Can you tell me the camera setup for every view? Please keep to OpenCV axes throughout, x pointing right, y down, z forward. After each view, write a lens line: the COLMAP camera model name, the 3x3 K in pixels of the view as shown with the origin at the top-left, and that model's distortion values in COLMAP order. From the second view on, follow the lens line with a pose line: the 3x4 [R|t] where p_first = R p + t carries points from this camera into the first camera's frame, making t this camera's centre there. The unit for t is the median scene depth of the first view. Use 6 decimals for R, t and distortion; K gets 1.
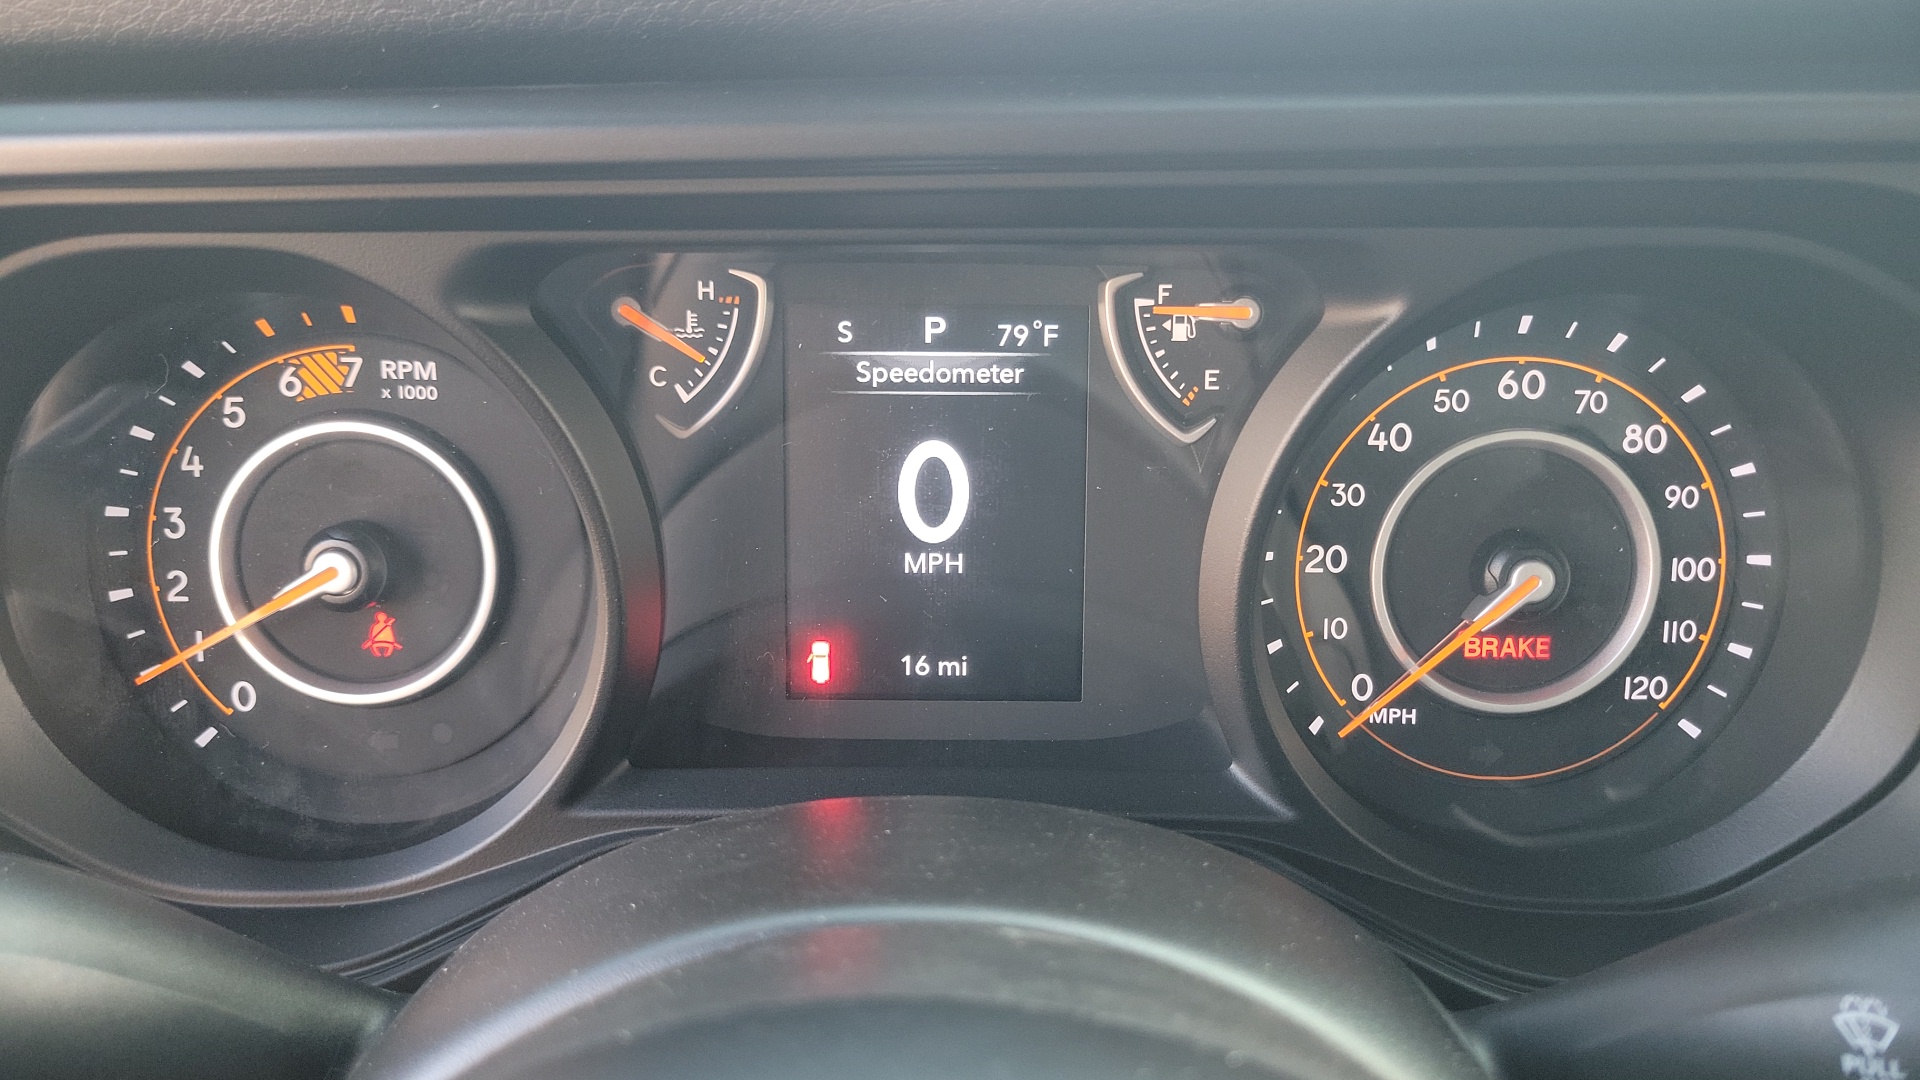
lens RADIAL K [[1487.2, 0, 950.7], [0, 1487.2, 513.0], [0, 0, 1]] dist [-0.001753, -0.007382]
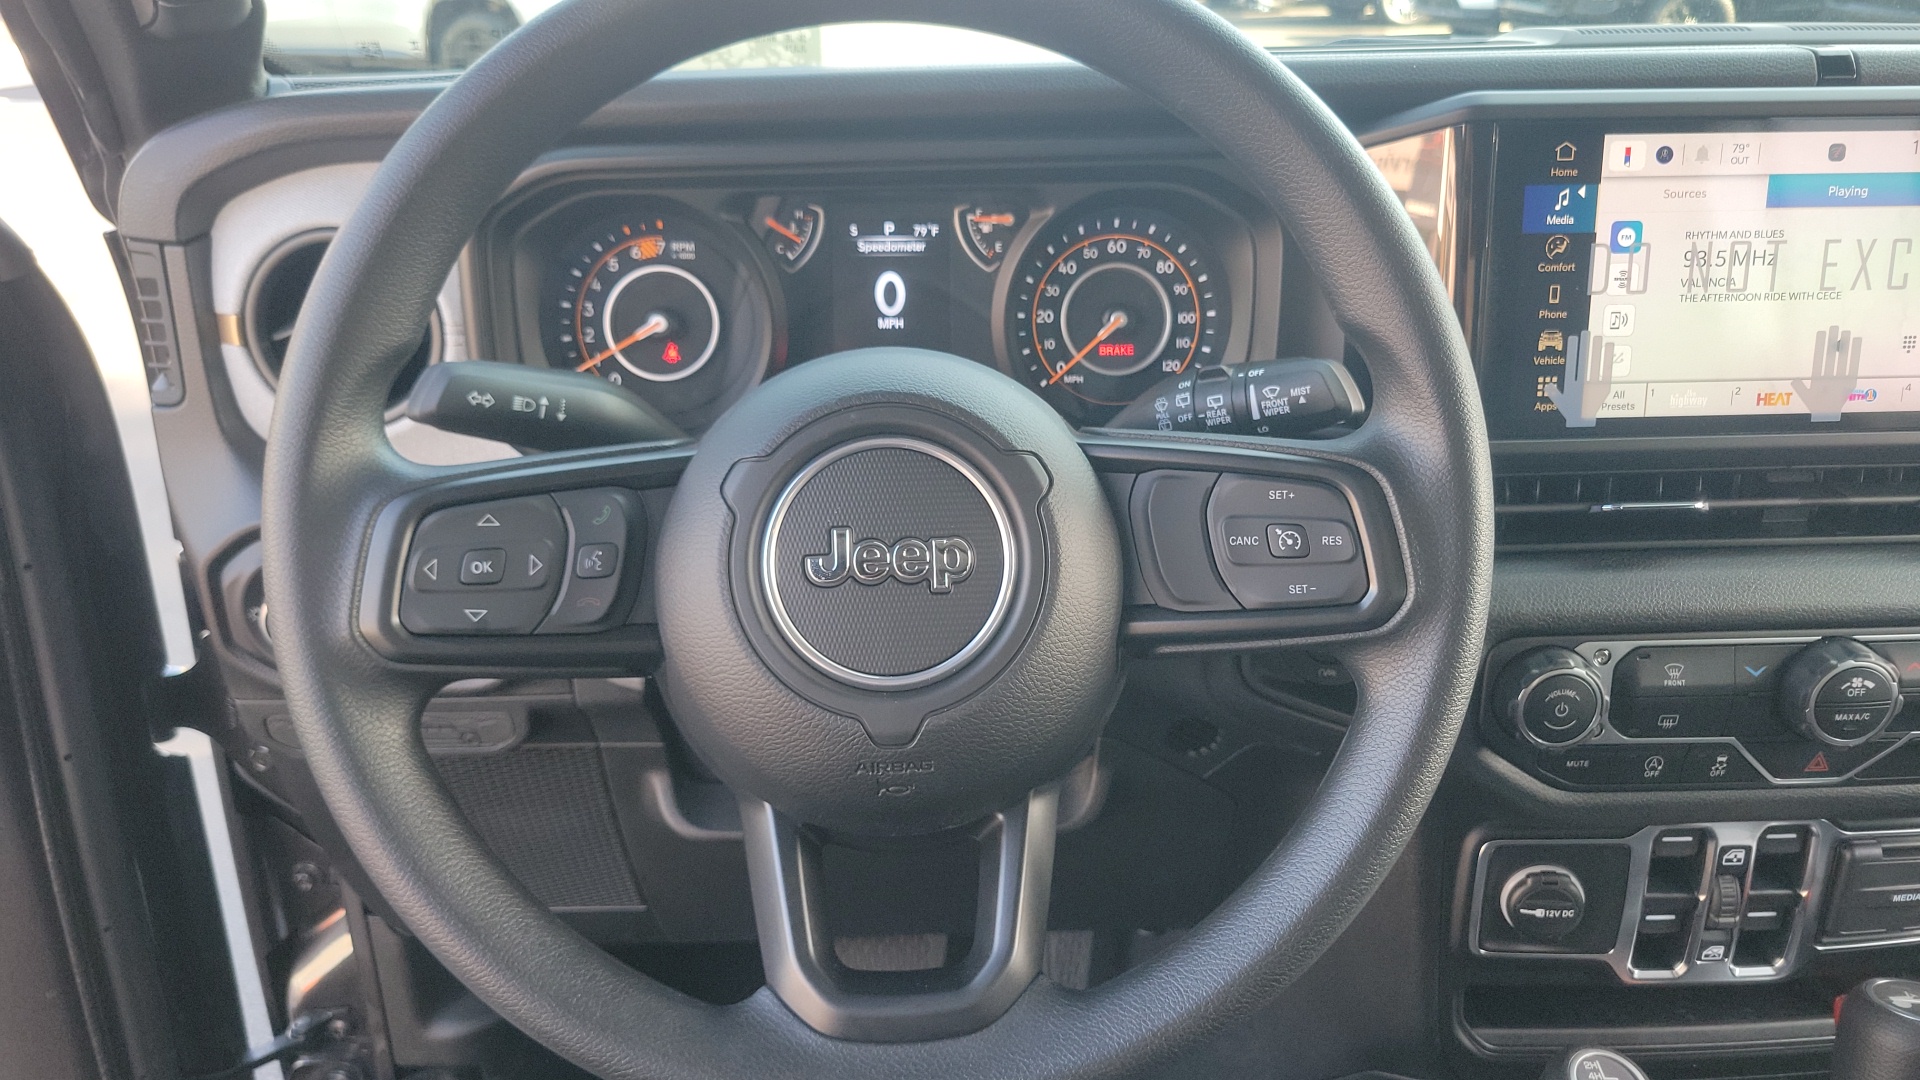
lens RADIAL K [[1480.6, 0, 968.5], [0, 1480.6, 524.6], [0, 0, 1]] dist [0.019001, -0.010132]
pose [[0.998220, -0.023640, 0.054751, -0.026760], [0.023952, 0.999700, -0.005051, 0.402602], [-0.054615, 0.006354, 0.998487, -1.552390]]
